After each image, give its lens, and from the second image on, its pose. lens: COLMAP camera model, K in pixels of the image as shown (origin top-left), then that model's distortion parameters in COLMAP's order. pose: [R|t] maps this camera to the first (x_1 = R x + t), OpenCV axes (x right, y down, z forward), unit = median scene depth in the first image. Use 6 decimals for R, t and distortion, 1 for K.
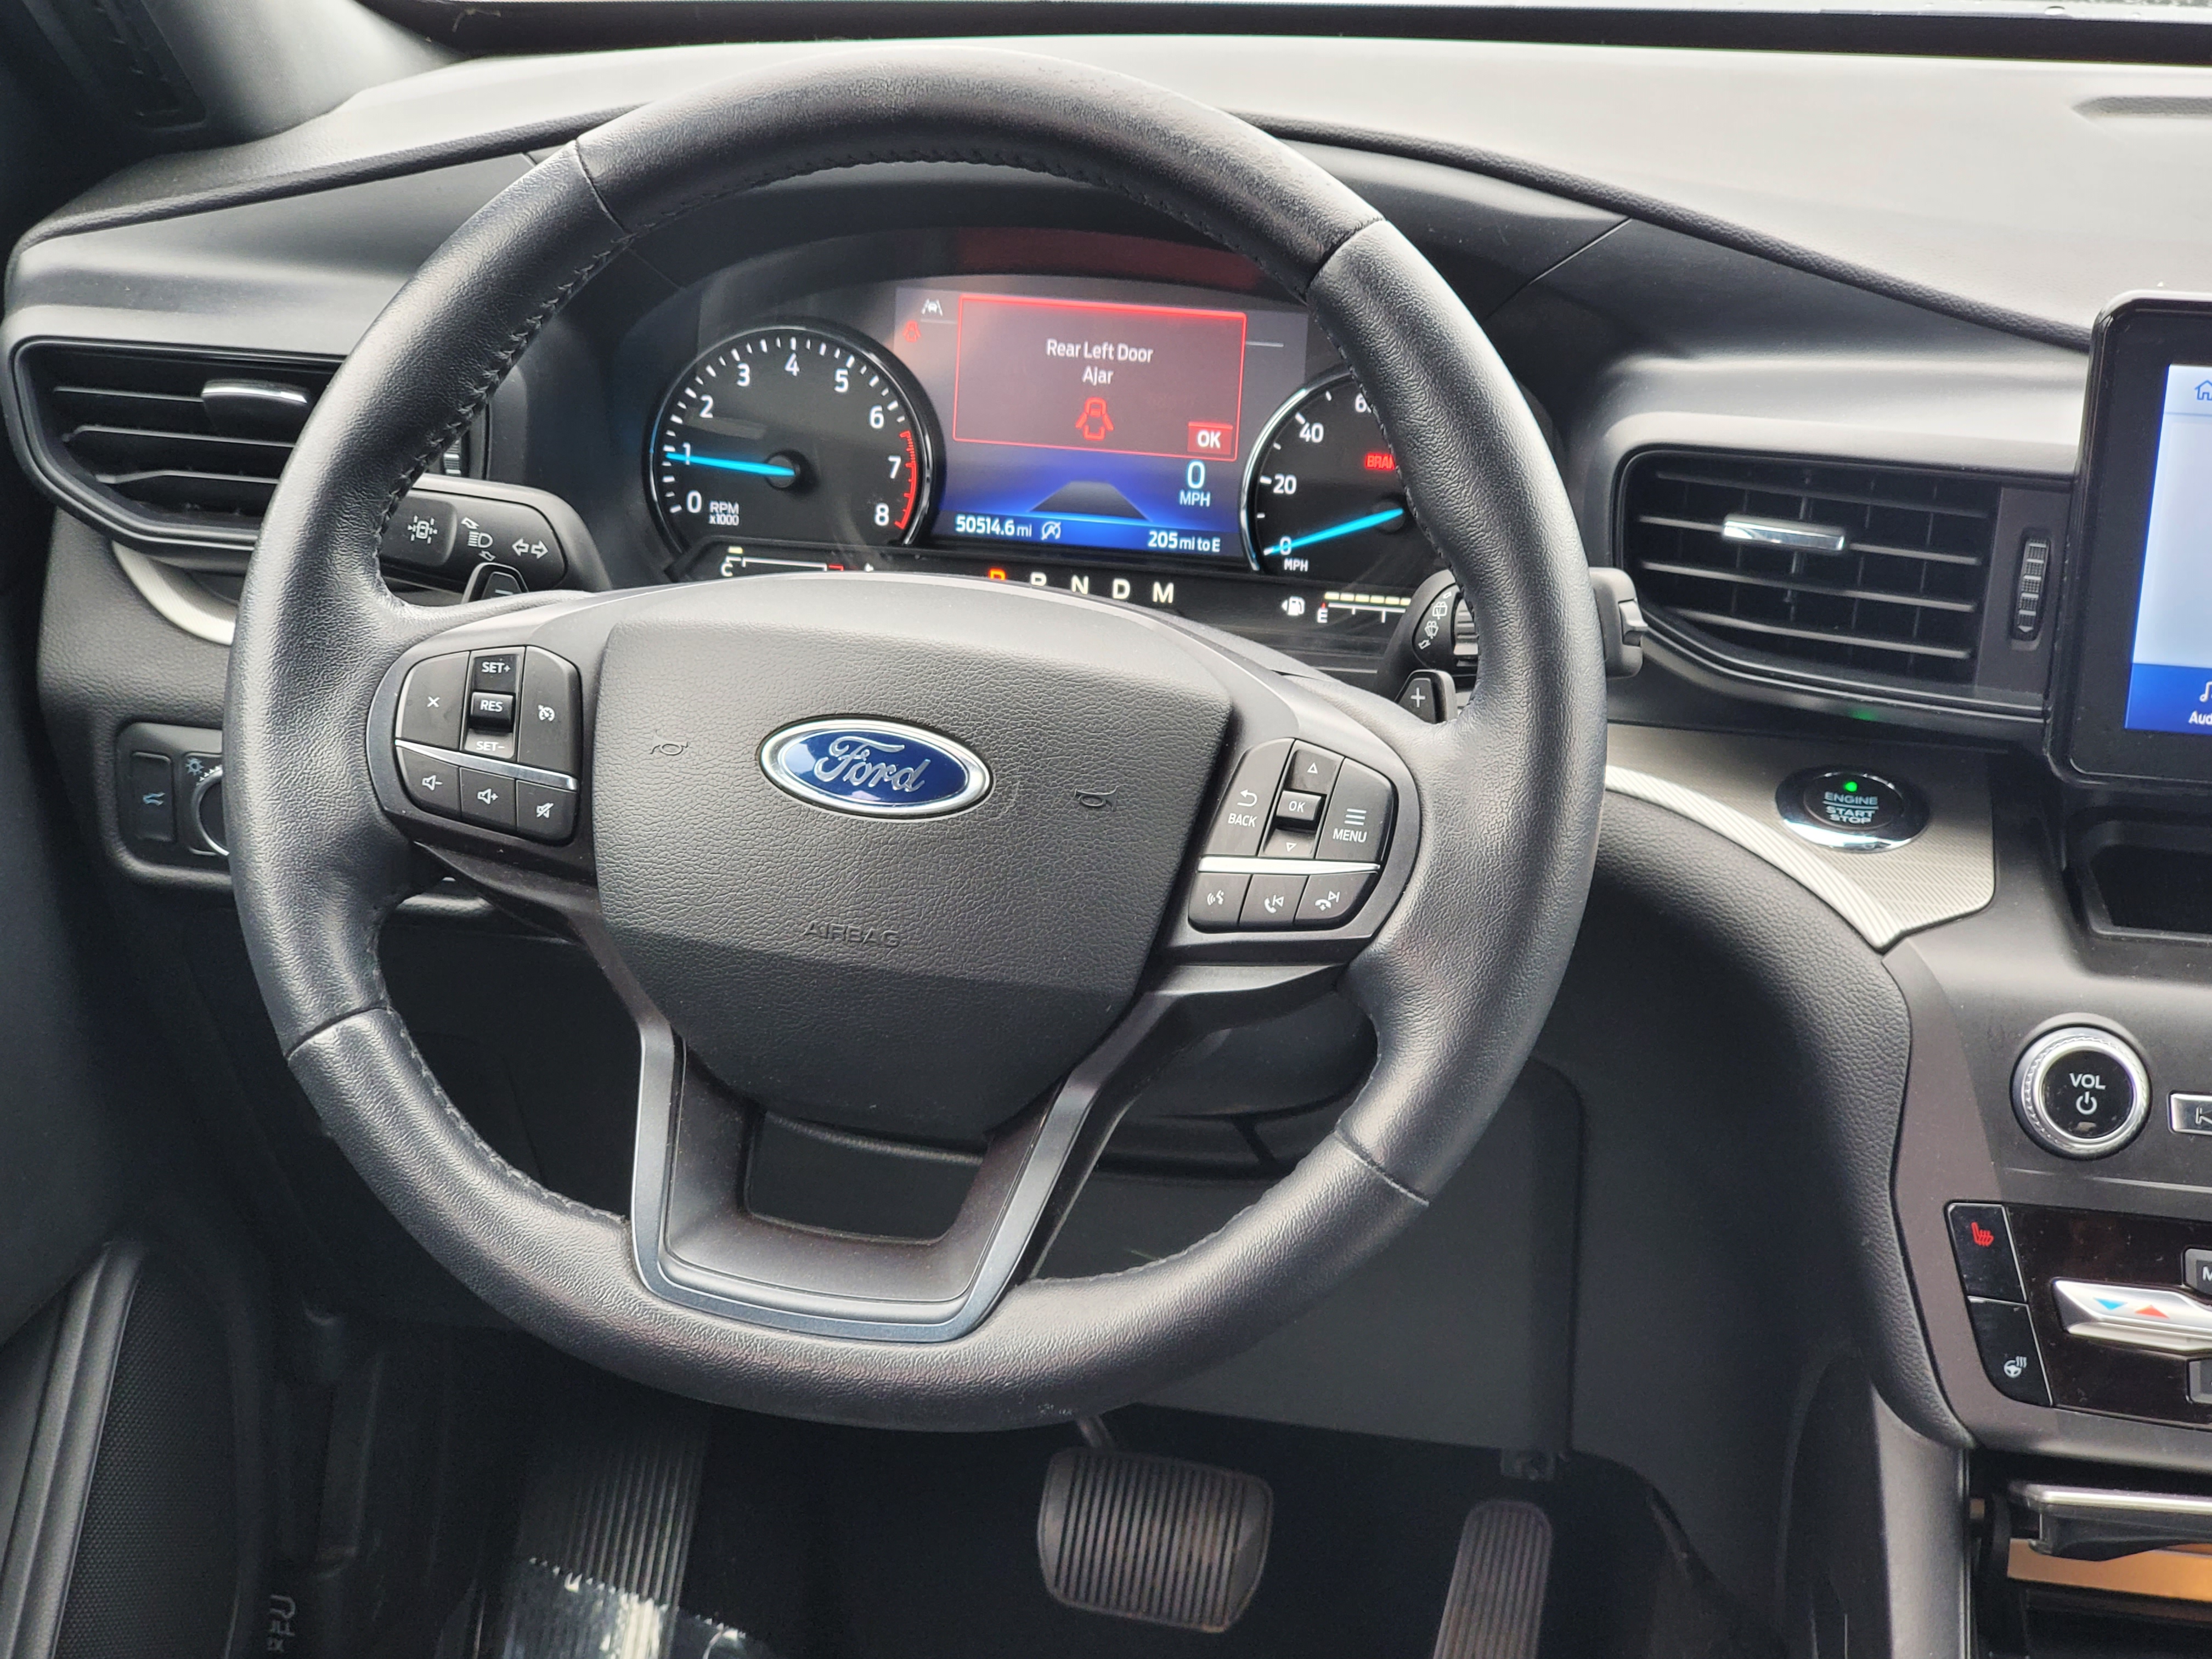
lens RADIAL K [[3465.3, 0, 1075.9], [0, 3465.3, 790.7], [0, 0, 1]] dist [-0.024187, 0.000000]
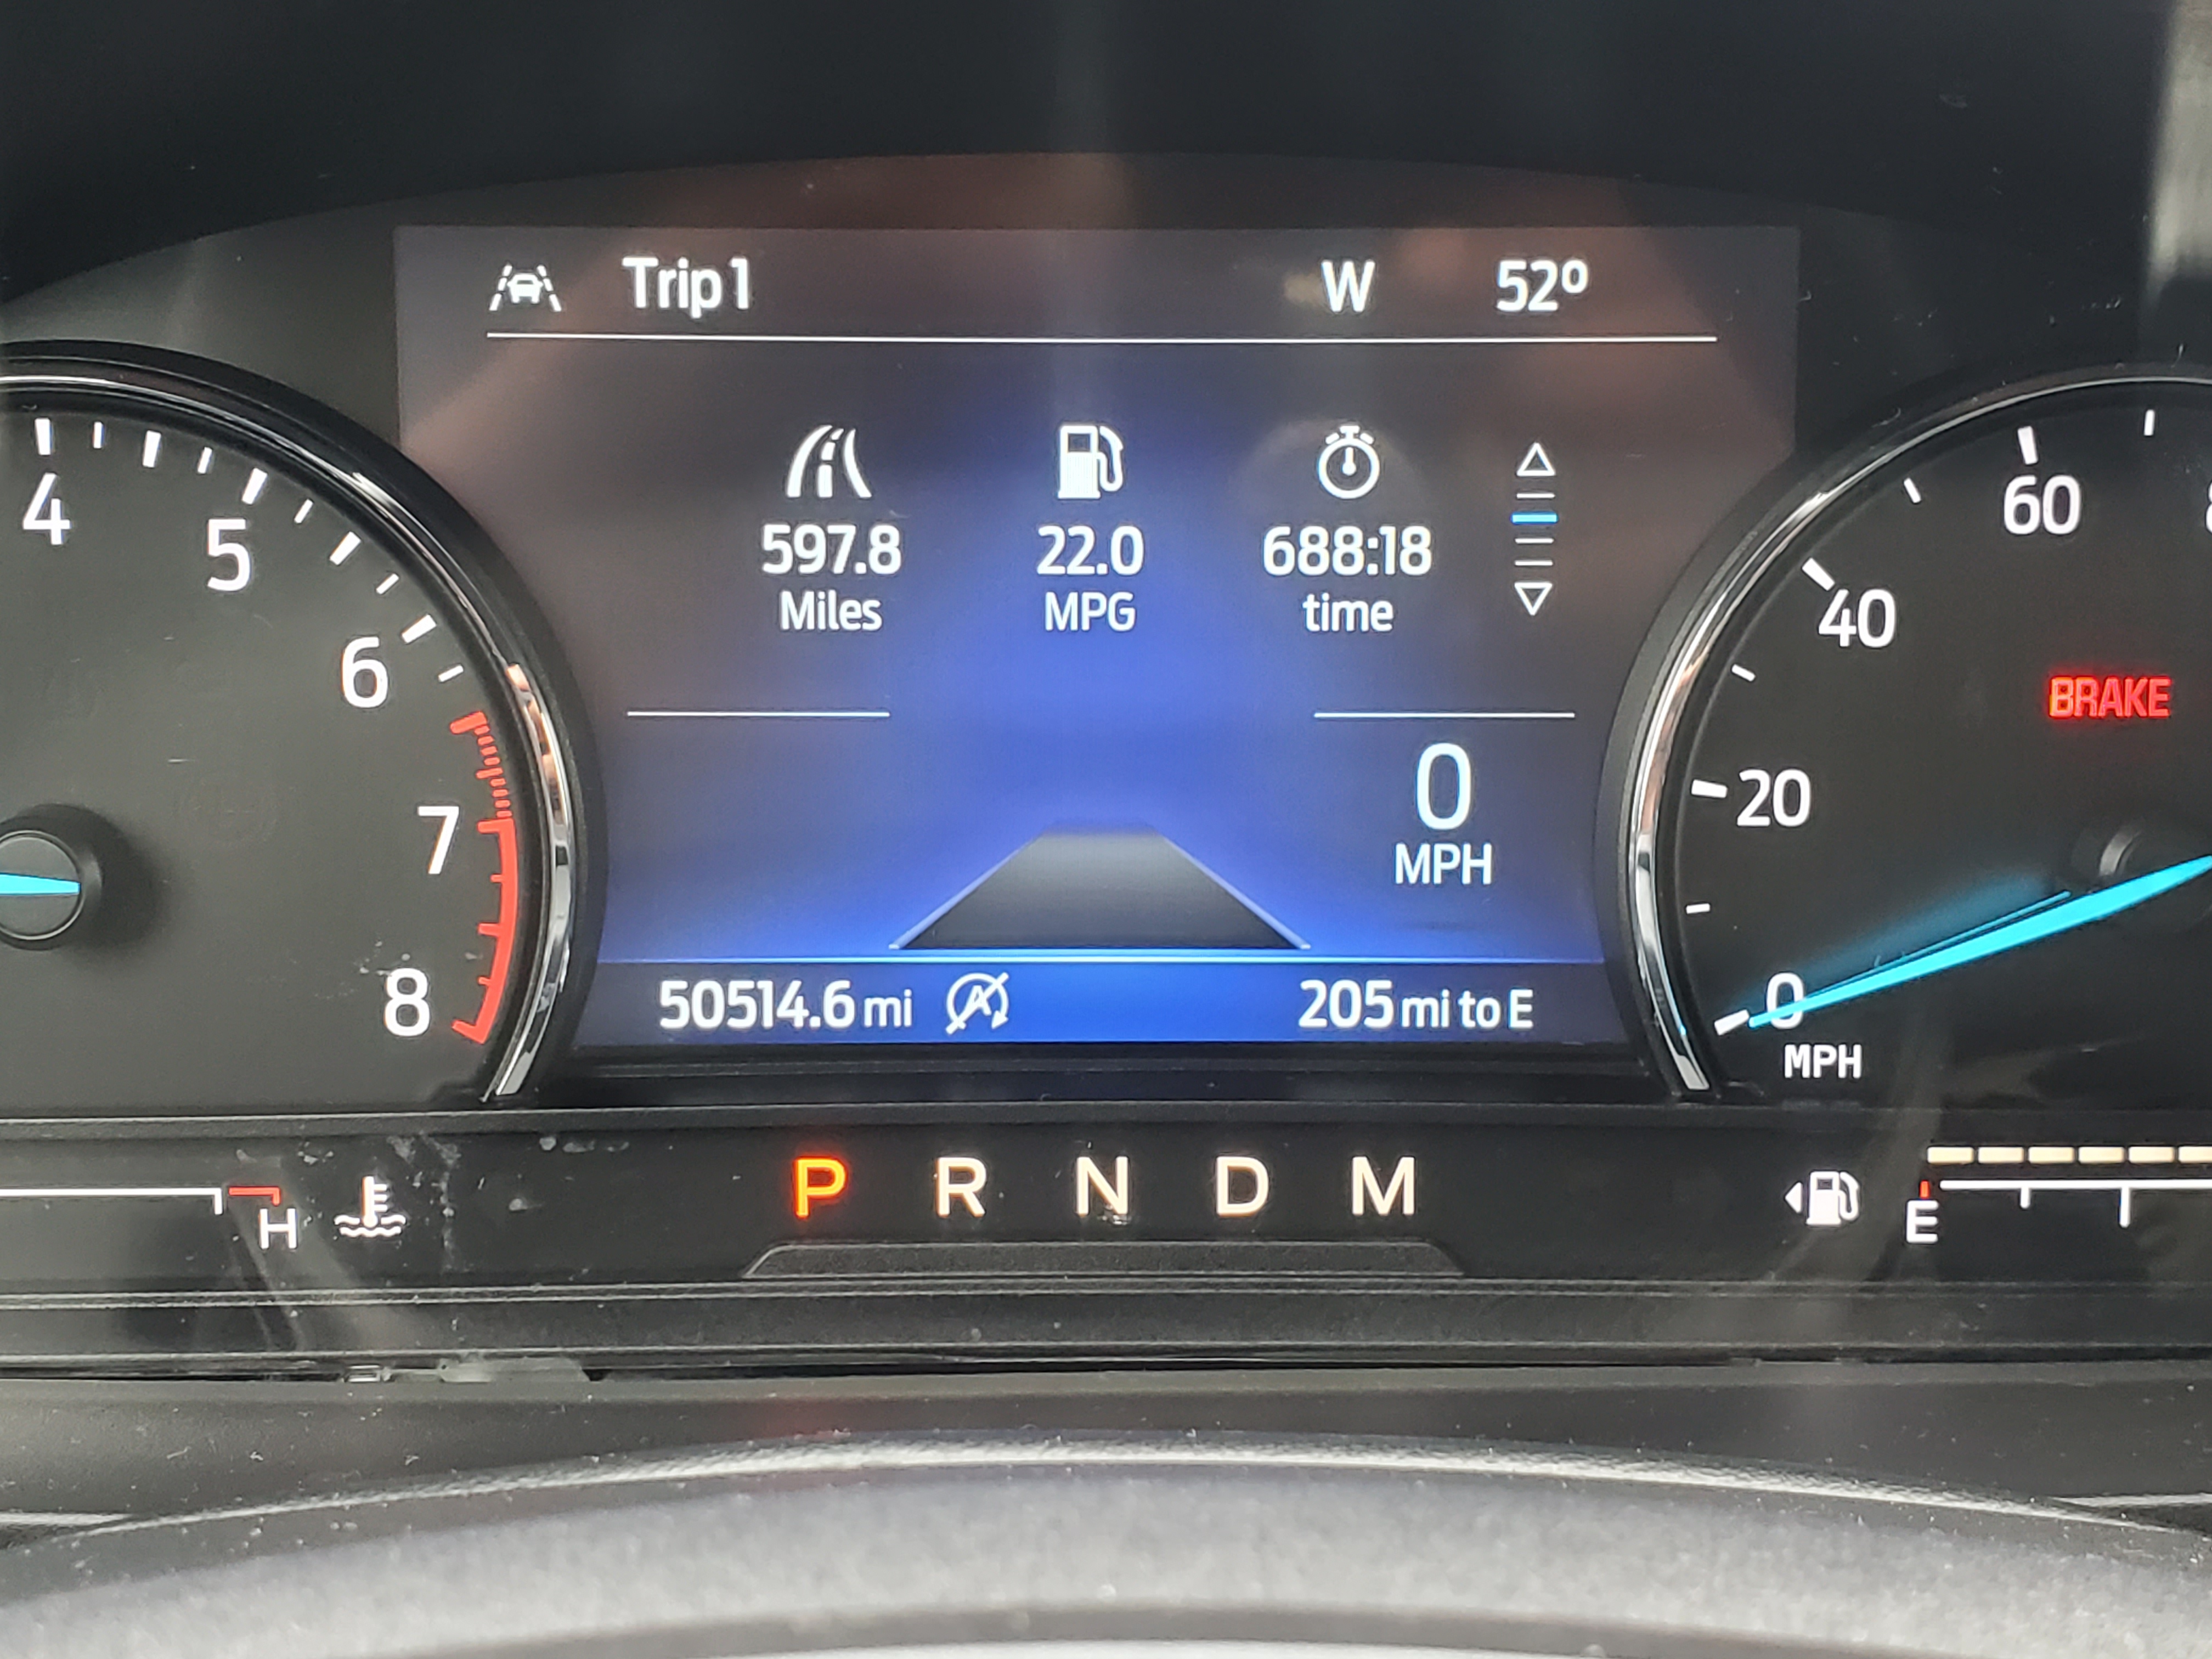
lens RADIAL K [[2561.2, 0, 1072.5], [0, 2561.2, 765.5], [0, 0, 1]] dist [0.033242, 0.000000]
pose [[0.982828, -0.073018, 0.169462, -0.036637], [0.088777, 0.992214, -0.087354, -0.077057], [-0.161764, 0.100898, 0.981658, 0.791187]]
